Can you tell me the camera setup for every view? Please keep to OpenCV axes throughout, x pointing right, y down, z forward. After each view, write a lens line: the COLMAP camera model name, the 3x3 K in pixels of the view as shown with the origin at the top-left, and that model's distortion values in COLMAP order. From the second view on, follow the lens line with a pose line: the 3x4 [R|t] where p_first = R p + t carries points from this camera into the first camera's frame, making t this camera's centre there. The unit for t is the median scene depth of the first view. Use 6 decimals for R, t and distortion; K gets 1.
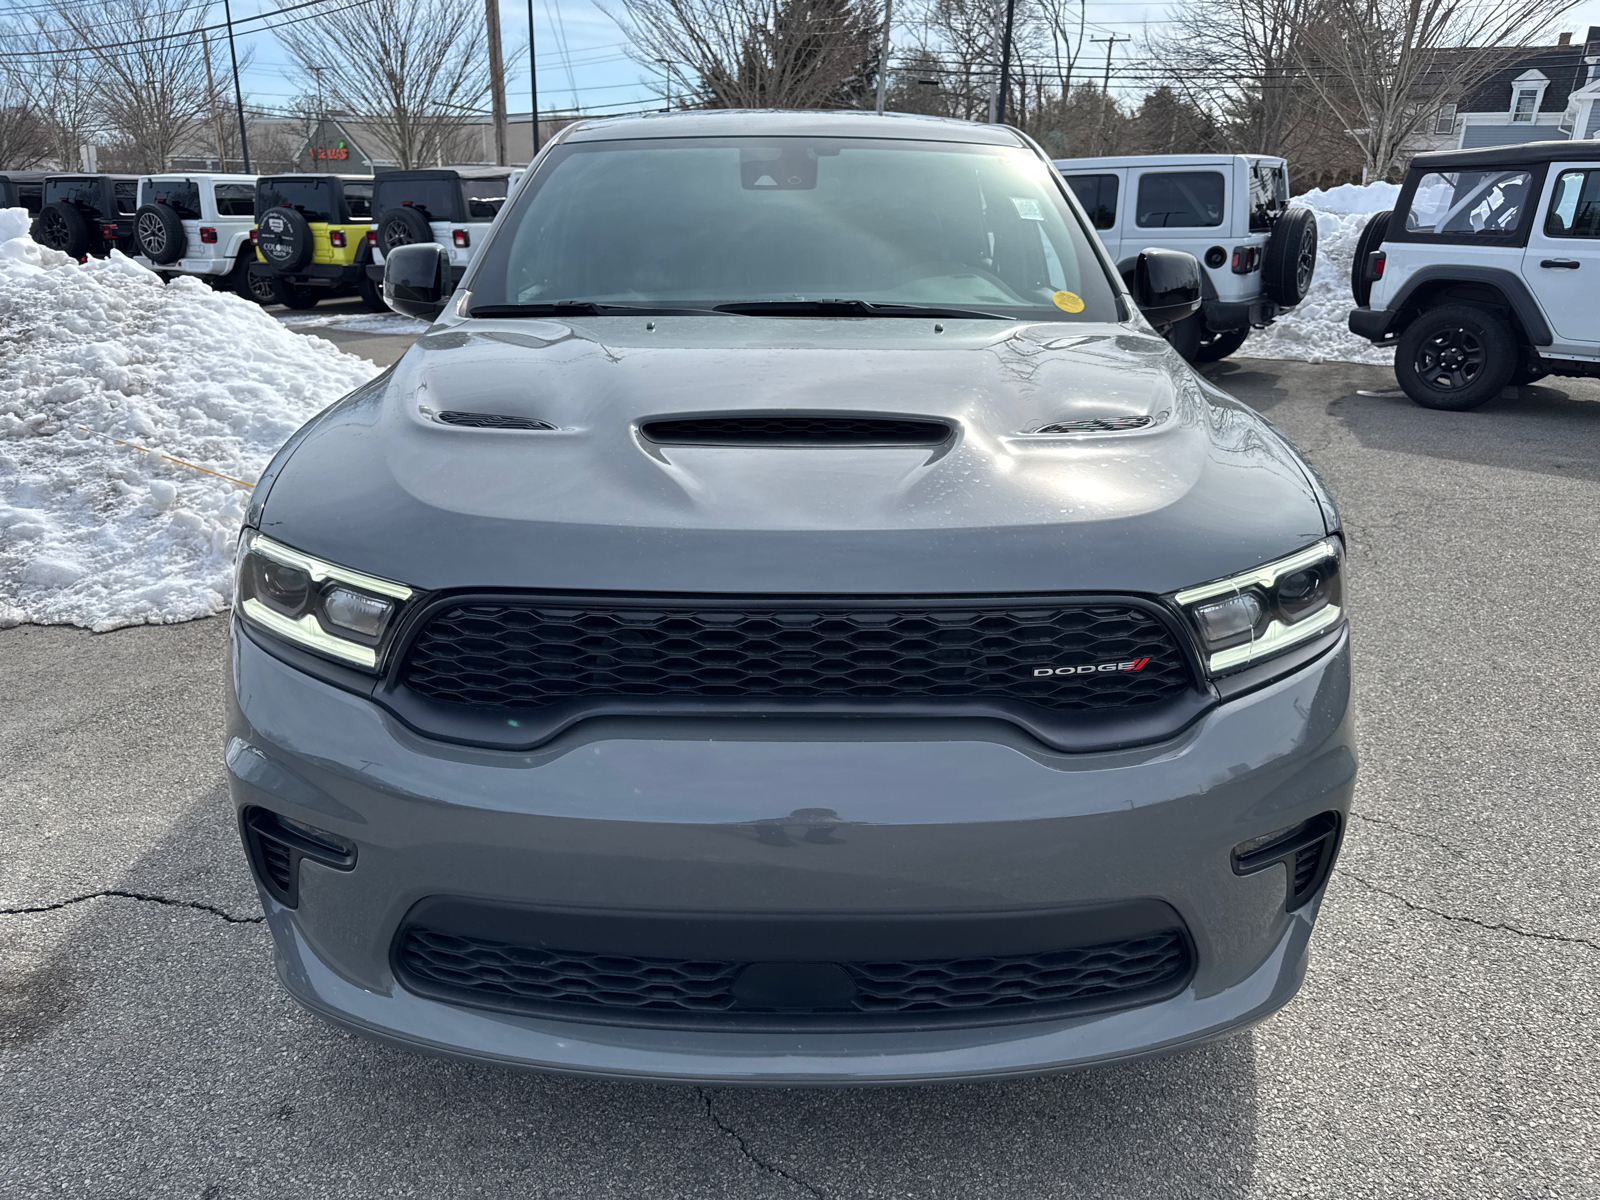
lens RADIAL K [[1153.7, 0, 799.1], [0, 1153.7, 598.1], [0, 0, 1]] dist [0.011986, -0.015749]
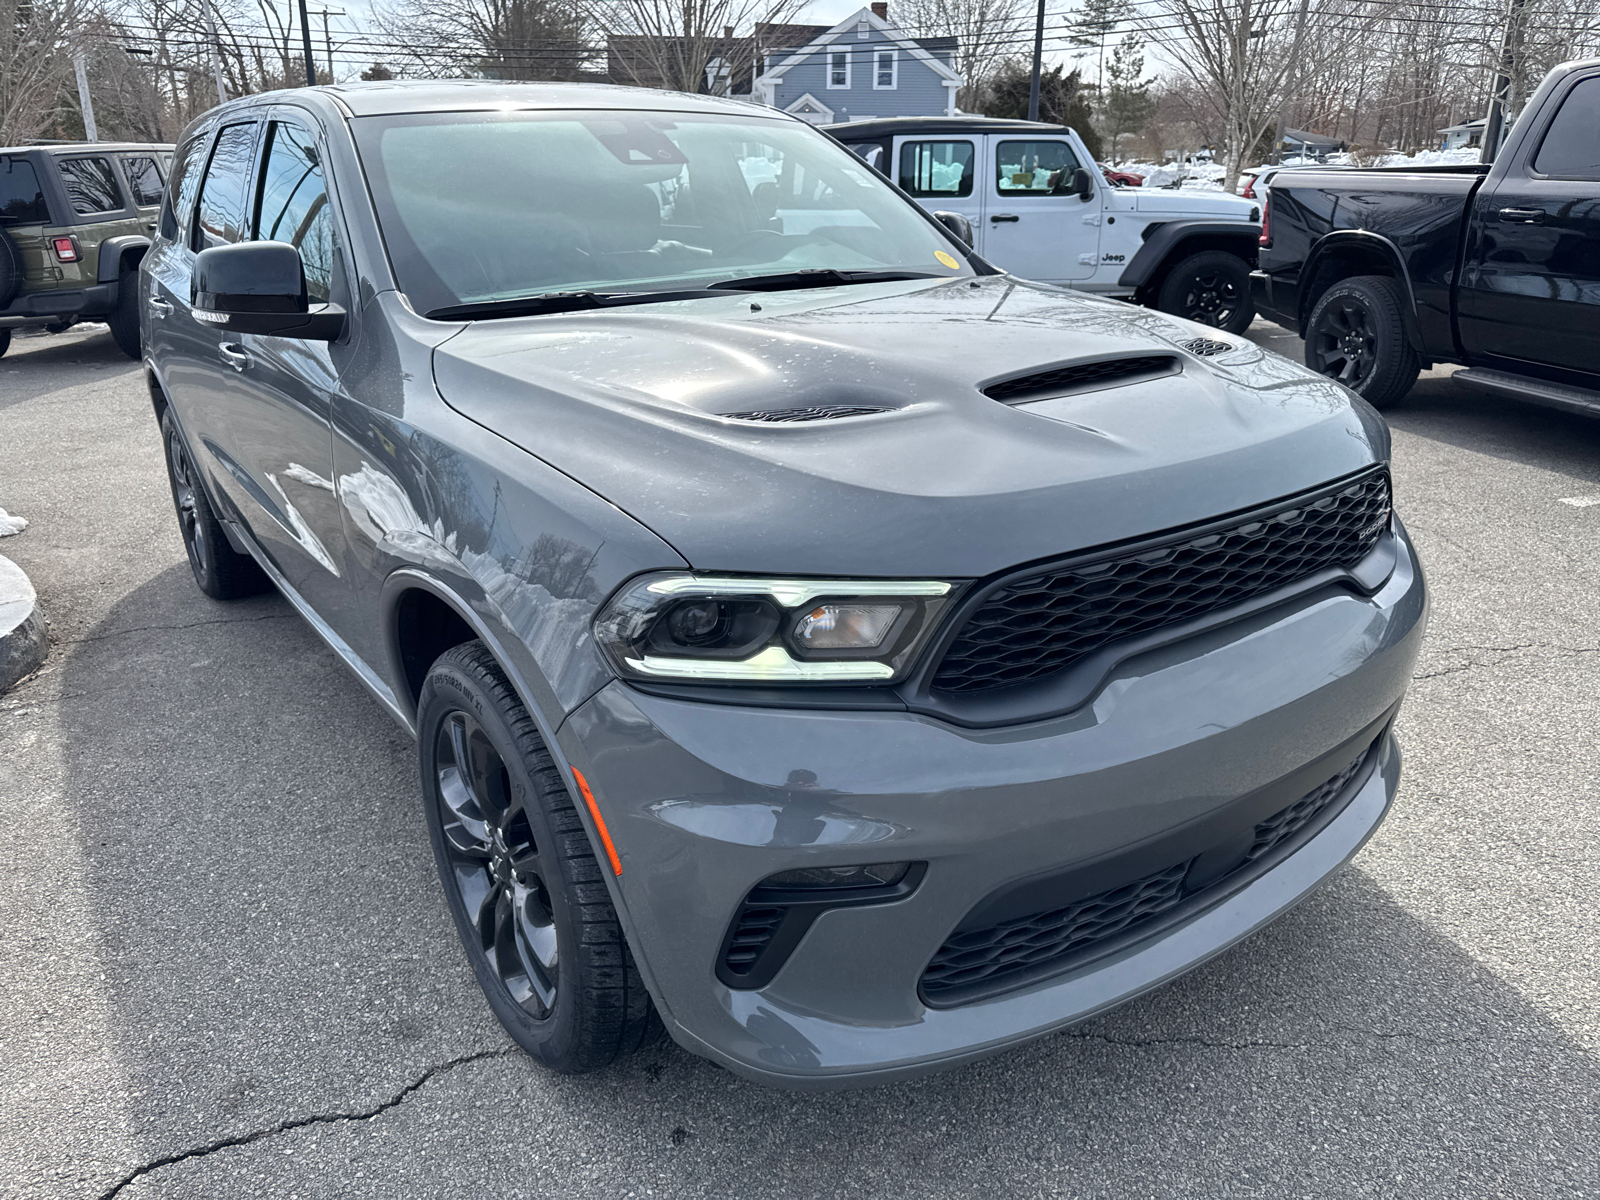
lens RADIAL K [[1153.7, 0, 806.6], [0, 1153.7, 597.3], [0, 0, 1]] dist [0.011986, -0.015749]
pose [[0.809931, -0.220427, 0.543529, -0.270248], [0.212025, 0.974059, 0.079082, -0.027253], [-0.546861, 0.051191, 0.835657, 0.076719]]
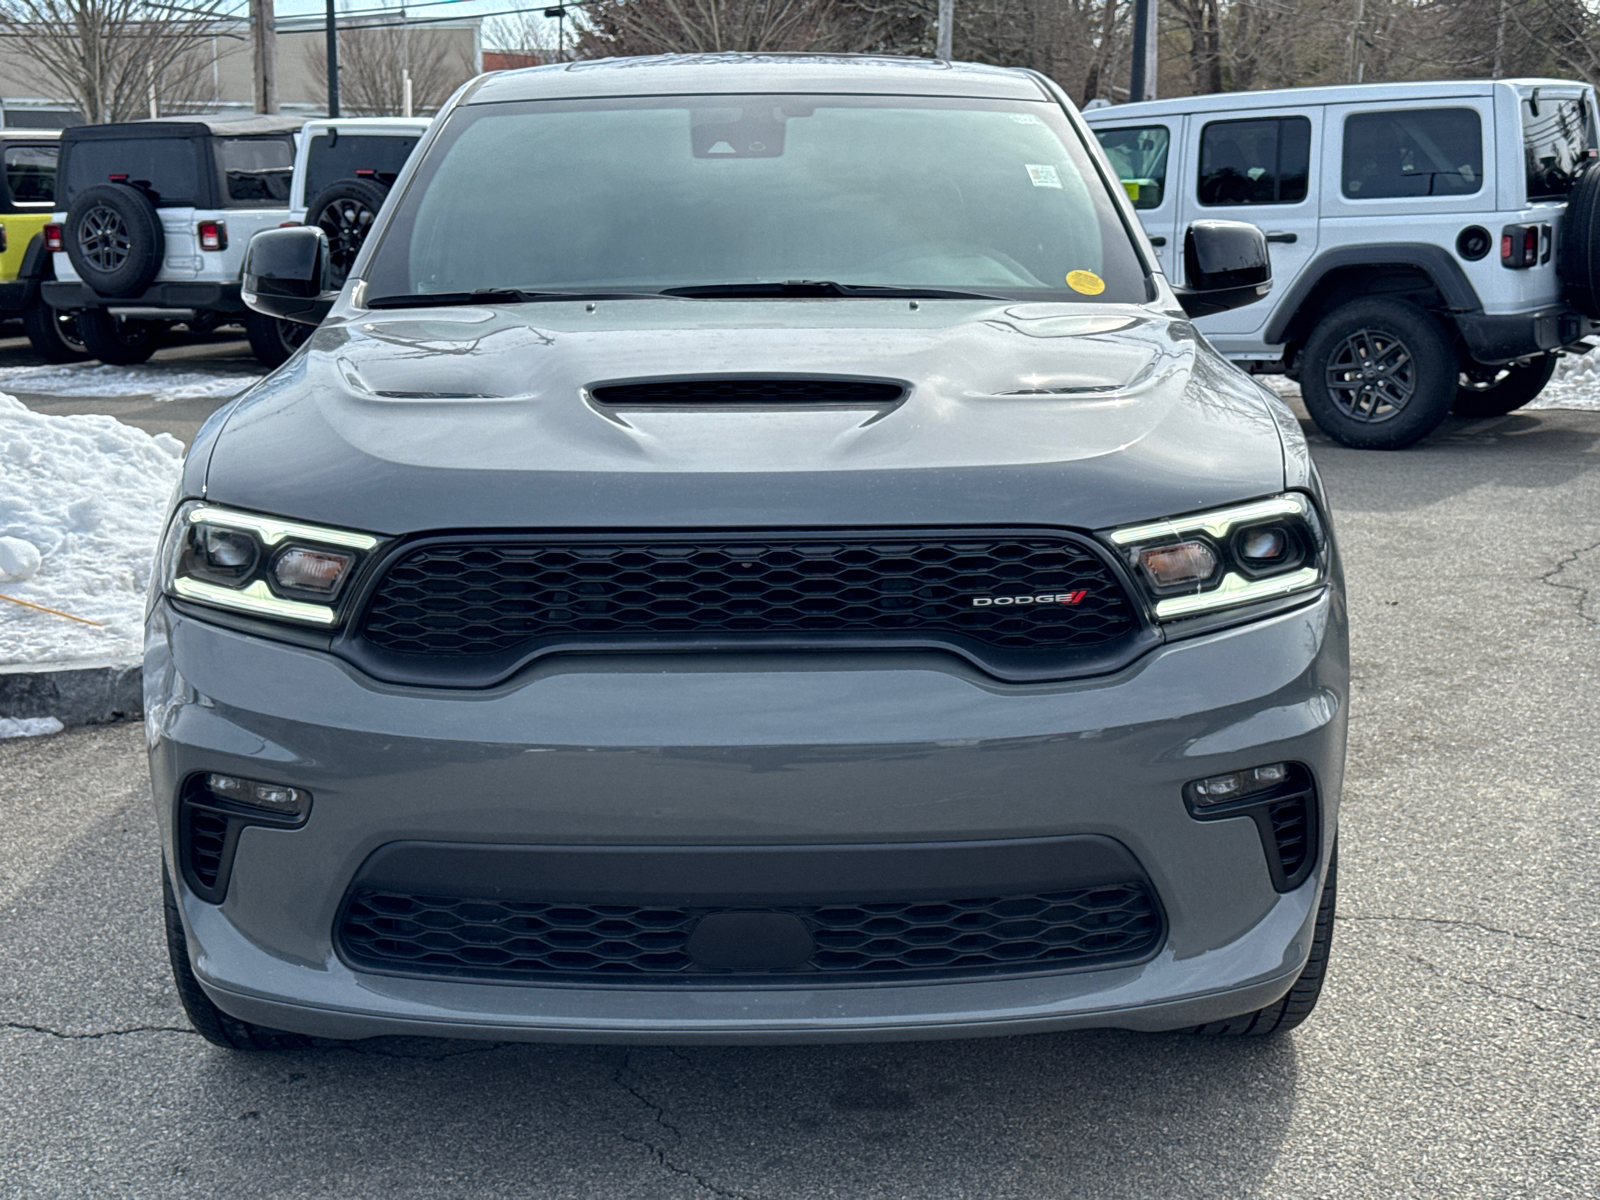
lens RADIAL K [[2282.0, 0, 819.0], [0, 2282.0, 571.4], [0, 0, 1]] dist [0.101325, 0.000000]
pose [[0.999873, -0.015740, 0.002469, 0.016280], [0.015933, 0.987815, -0.154813, 0.098398], [-0.000002, 0.154833, 0.987941, -0.291740]]
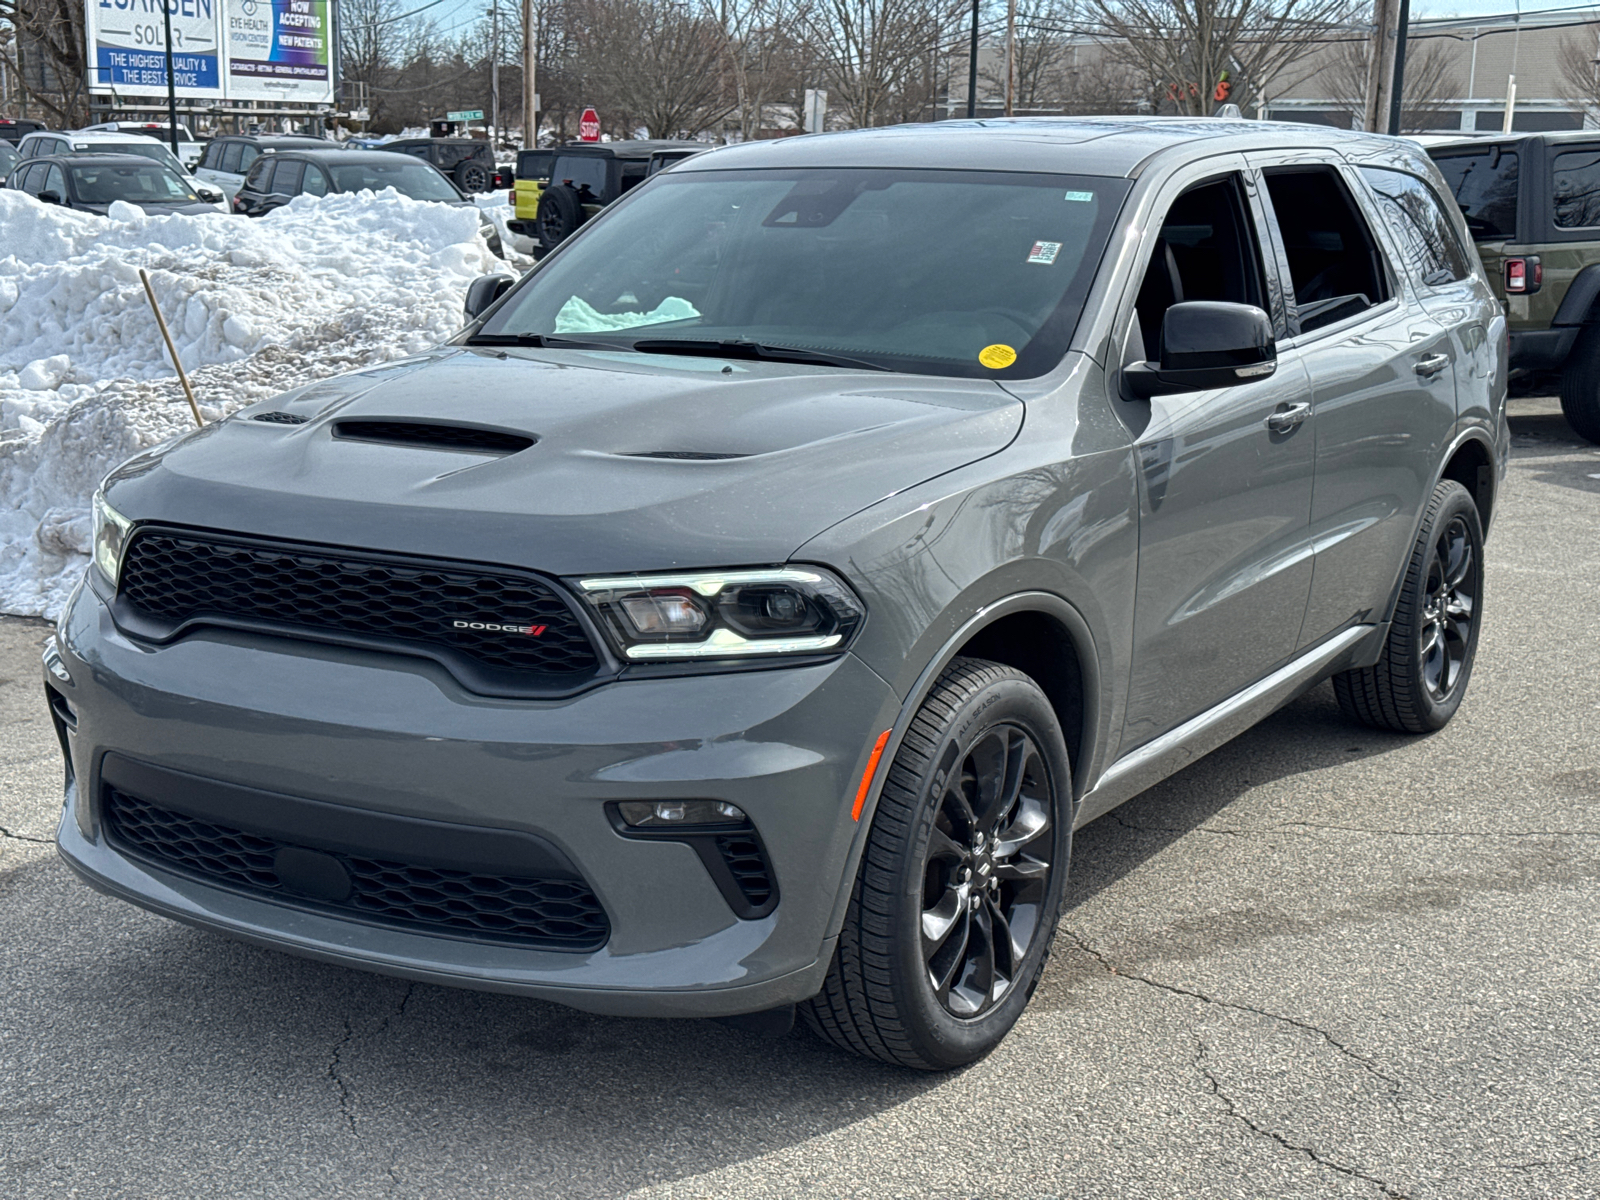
lens RADIAL K [[2282.0, 0, 796.6], [0, 2282.0, 600.5], [0, 0, 1]] dist [0.101325, 0.000000]
pose [[0.849895, 0.098051, -0.517750, 0.500186], [-0.171707, 0.980441, -0.096185, 0.059564], [0.498192, 0.170648, 0.850108, -0.259510]]
